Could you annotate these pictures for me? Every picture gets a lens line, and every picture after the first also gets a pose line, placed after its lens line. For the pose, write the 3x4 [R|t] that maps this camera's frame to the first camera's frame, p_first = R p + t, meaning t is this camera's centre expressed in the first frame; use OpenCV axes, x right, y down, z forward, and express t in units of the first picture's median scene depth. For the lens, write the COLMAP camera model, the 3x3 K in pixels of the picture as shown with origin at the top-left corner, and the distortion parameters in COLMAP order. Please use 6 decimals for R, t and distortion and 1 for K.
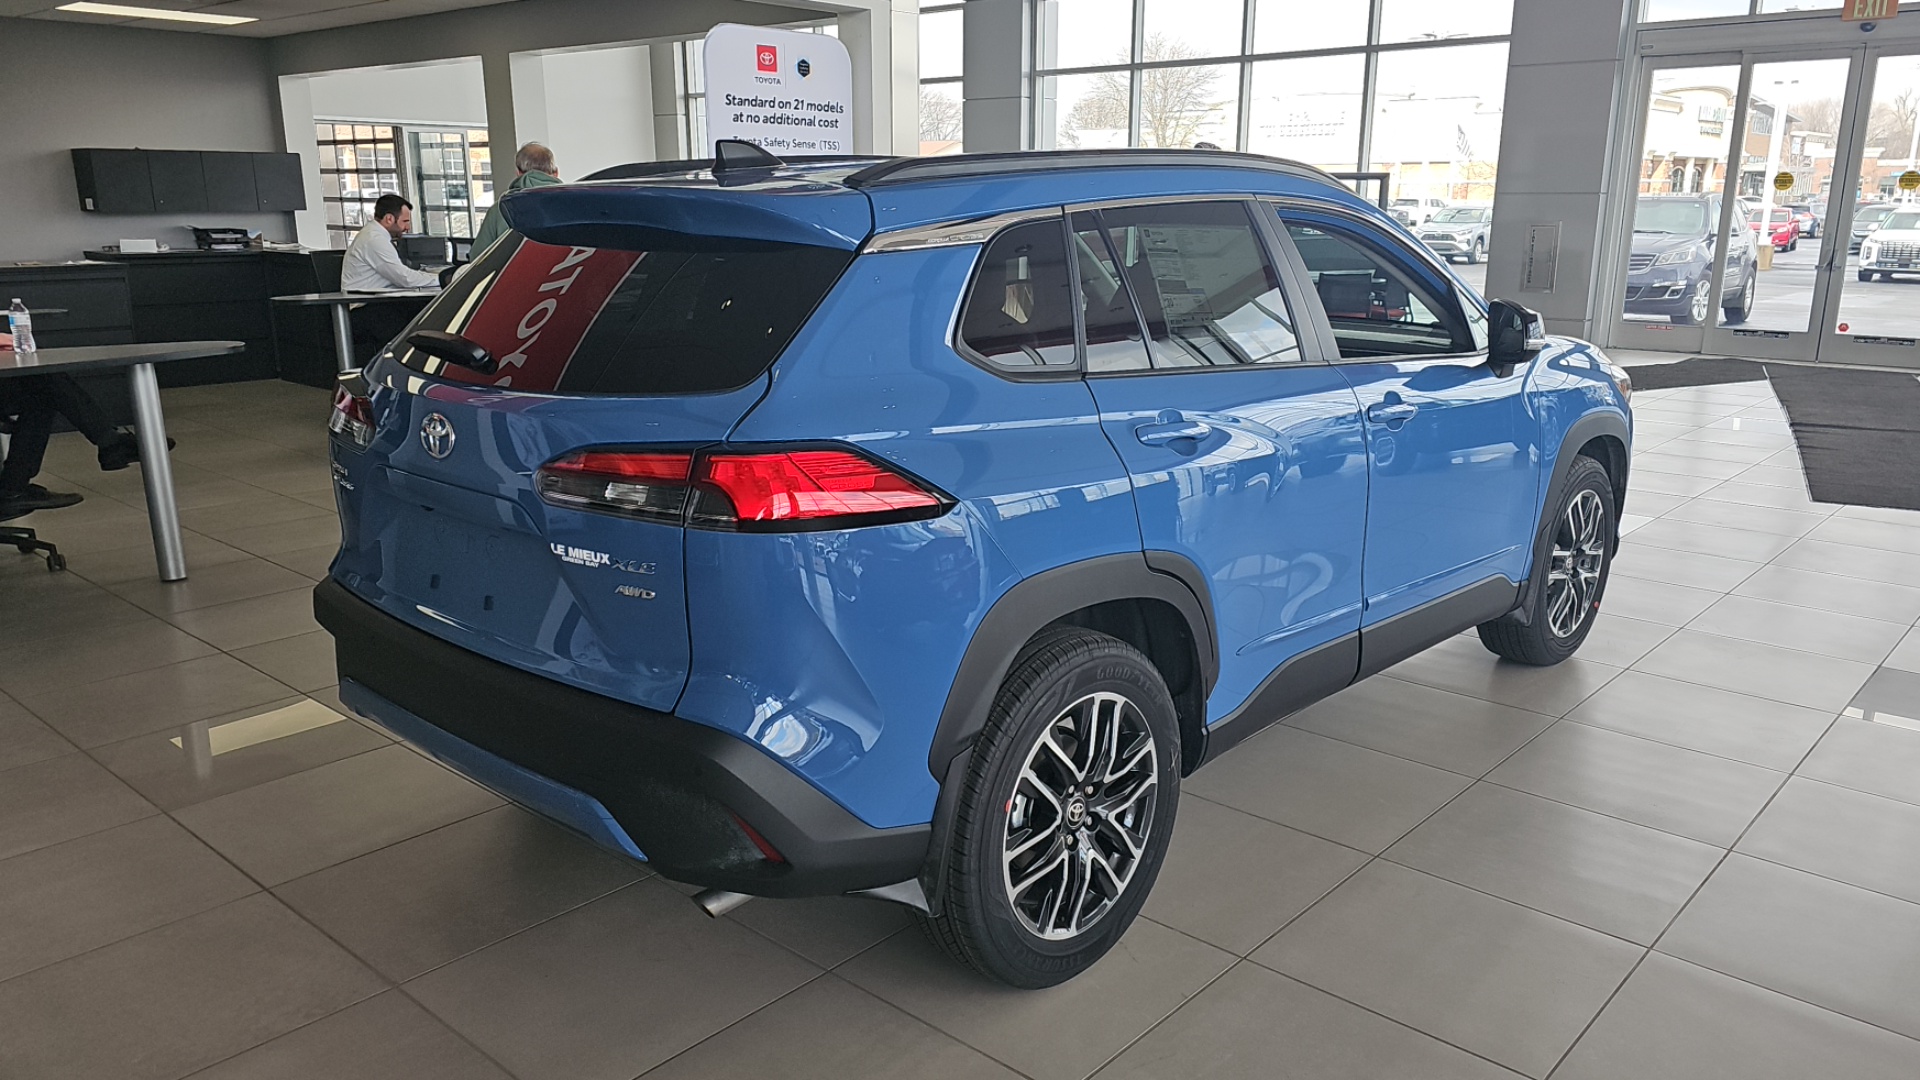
lens RADIAL K [[1391.5, 0, 967.8], [0, 1391.5, 536.3], [0, 0, 1]] dist [0.050905, -0.025057]
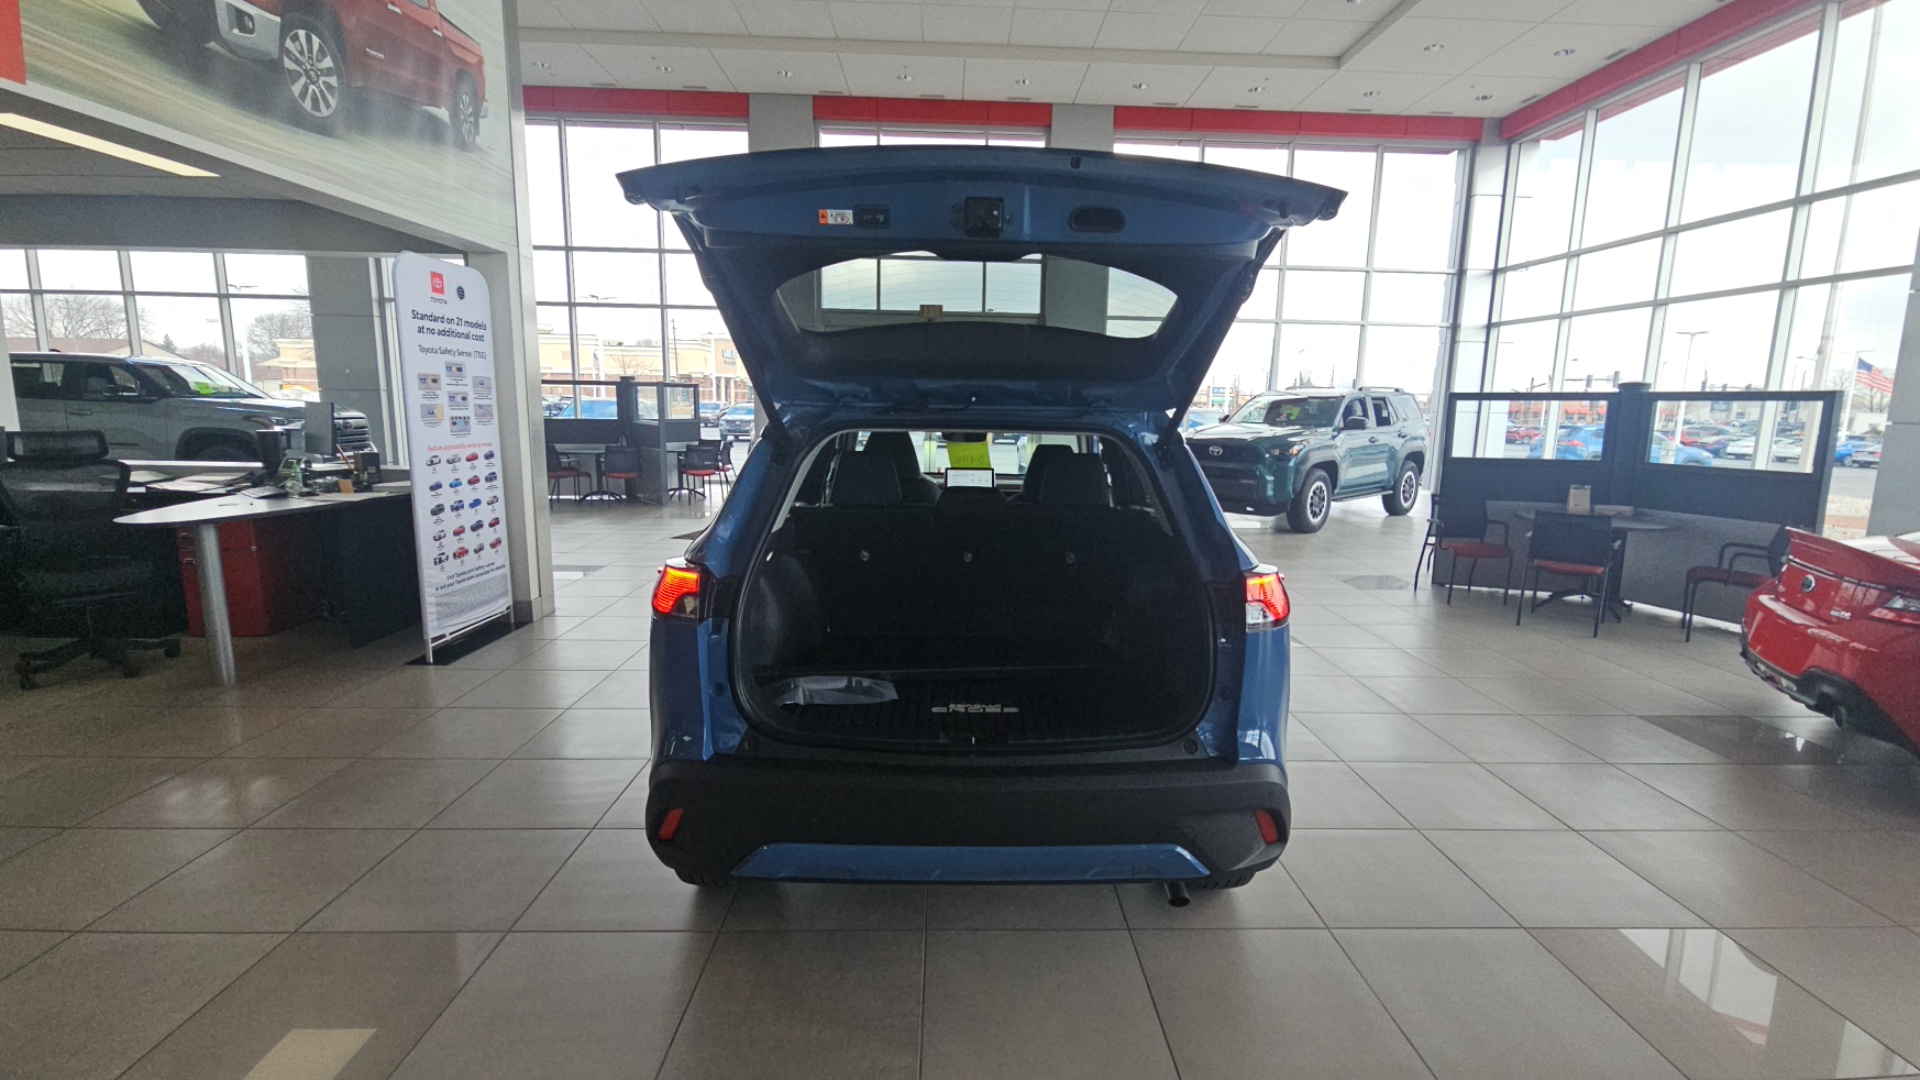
lens RADIAL K [[863.3, 0, 977.4], [0, 863.3, 542.6], [0, 0, 1]] dist [0.003174, -0.001244]
pose [[0.722013, -0.101794, 0.684350, -0.792942], [0.149215, 0.988751, -0.010355, -0.104901], [-0.675598, 0.109591, 0.729080, 0.406030]]
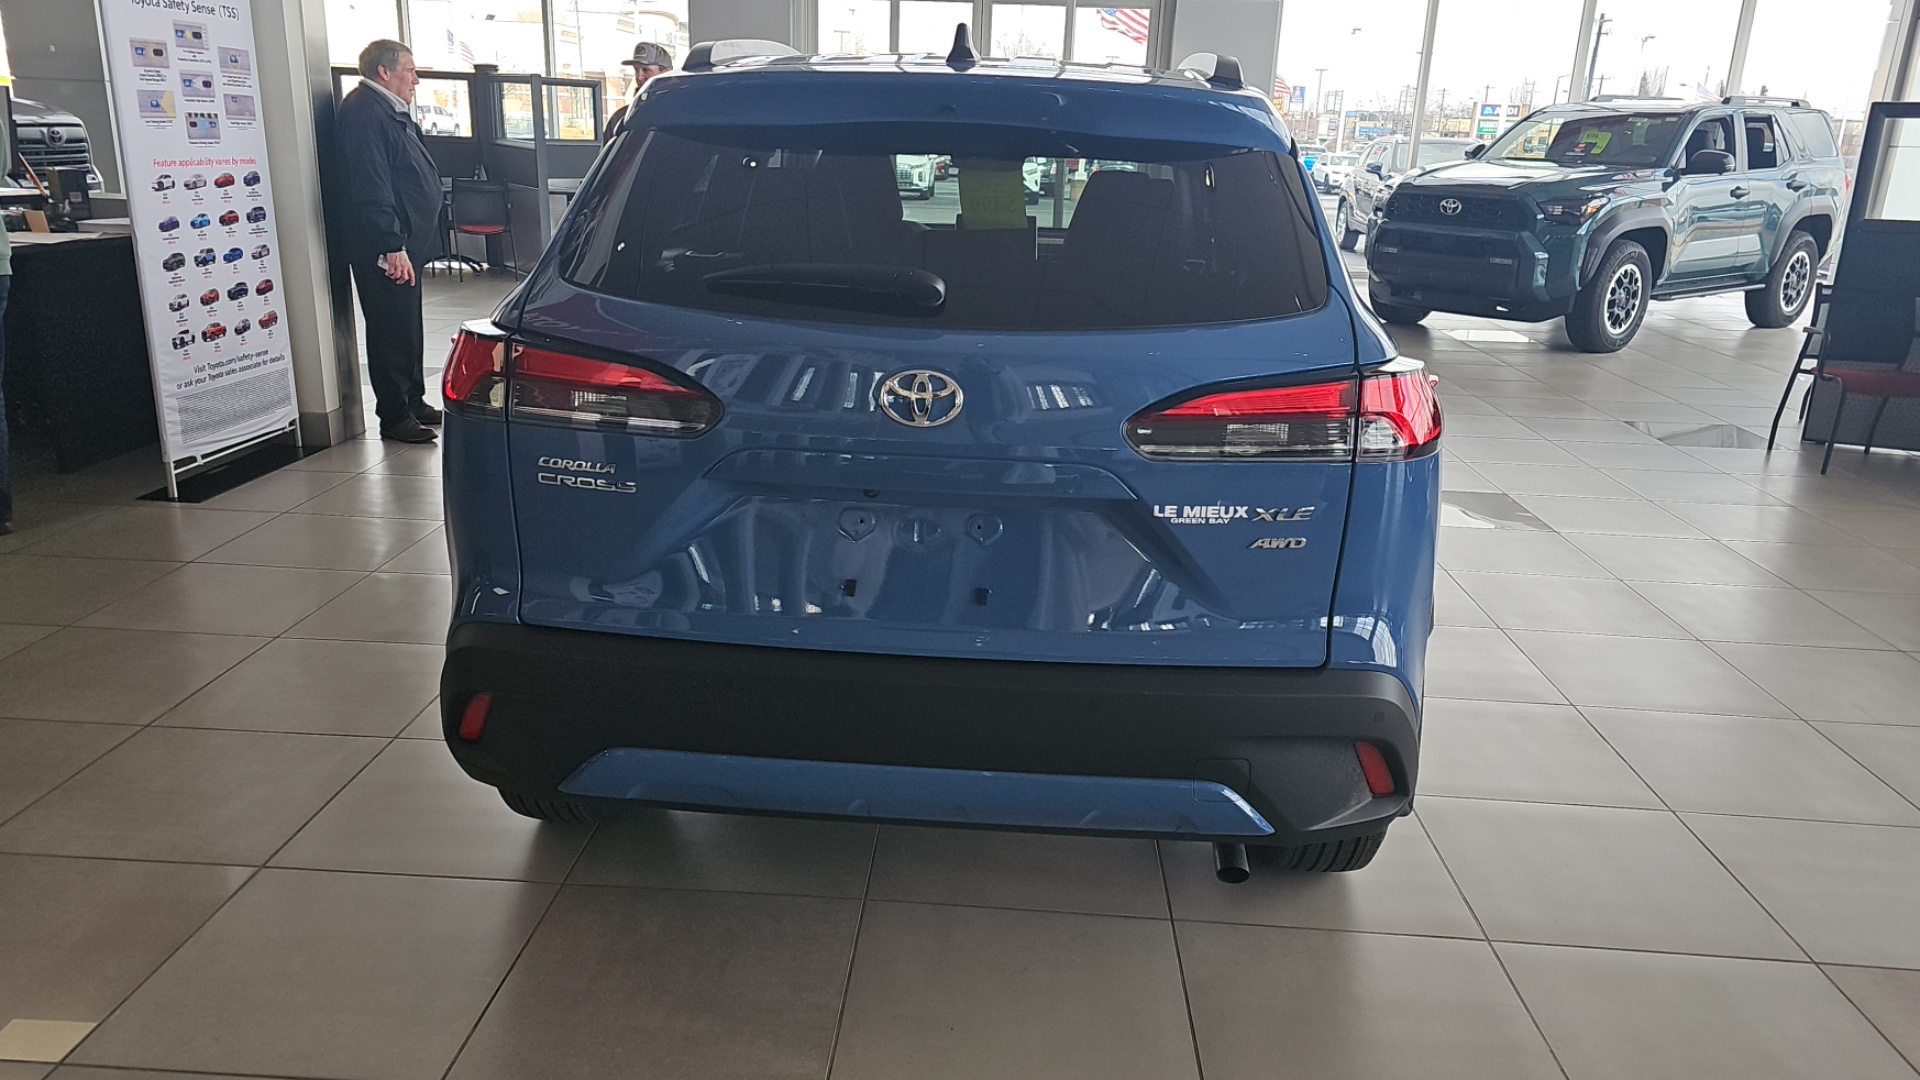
lens RADIAL K [[1391.5, 0, 945.5], [0, 1391.5, 553.5], [0, 0, 1]] dist [0.050905, -0.025057]
pose [[0.781483, -0.161484, 0.602666, -0.761952], [0.117985, 0.986746, 0.111407, -0.063575], [-0.612669, -0.015957, 0.790179, 0.337579]]
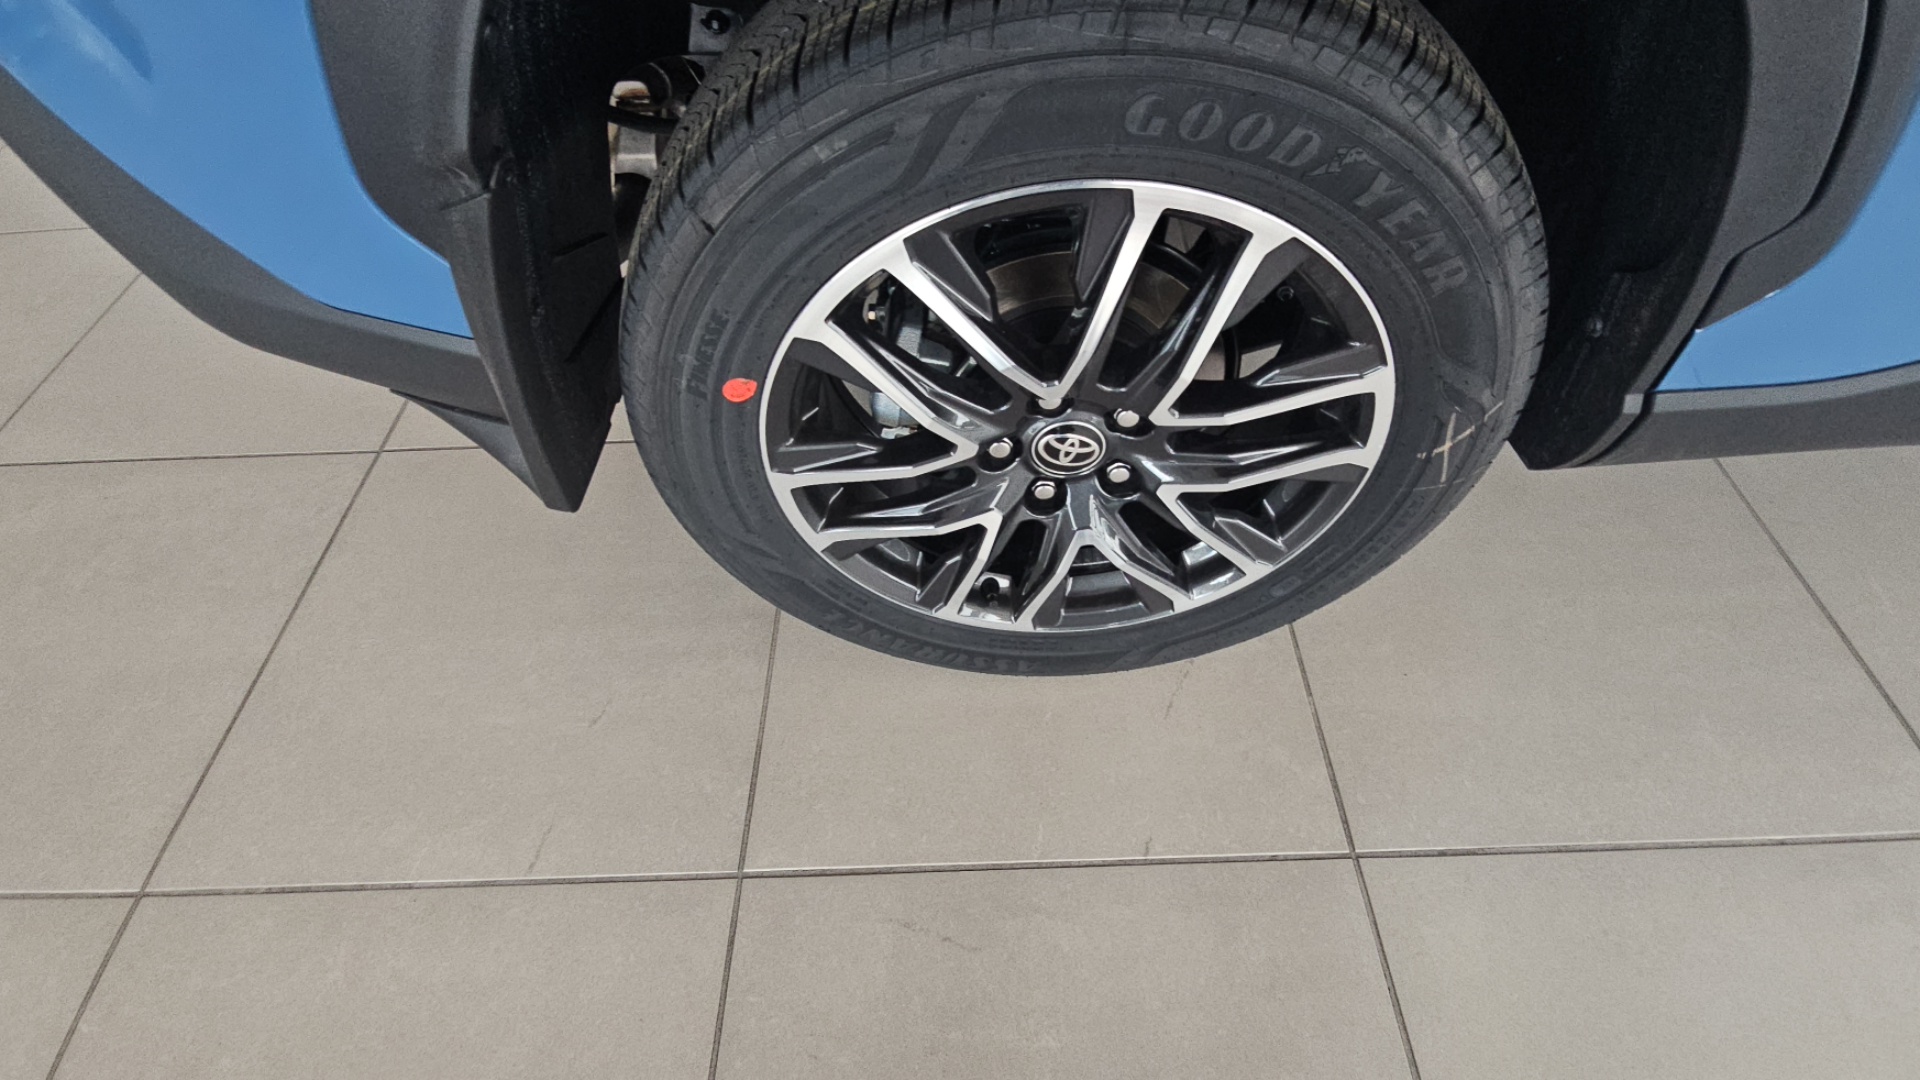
lens RADIAL K [[863.3, 0, 968.6], [0, 863.3, 538.3], [0, 0, 1]] dist [0.003174, -0.001244]
pose [[0.674153, 0.567383, -0.472858, 0.188492], [-0.129651, 0.721183, 0.680504, 0.044164], [0.727124, -0.397457, 0.559749, 0.797475]]
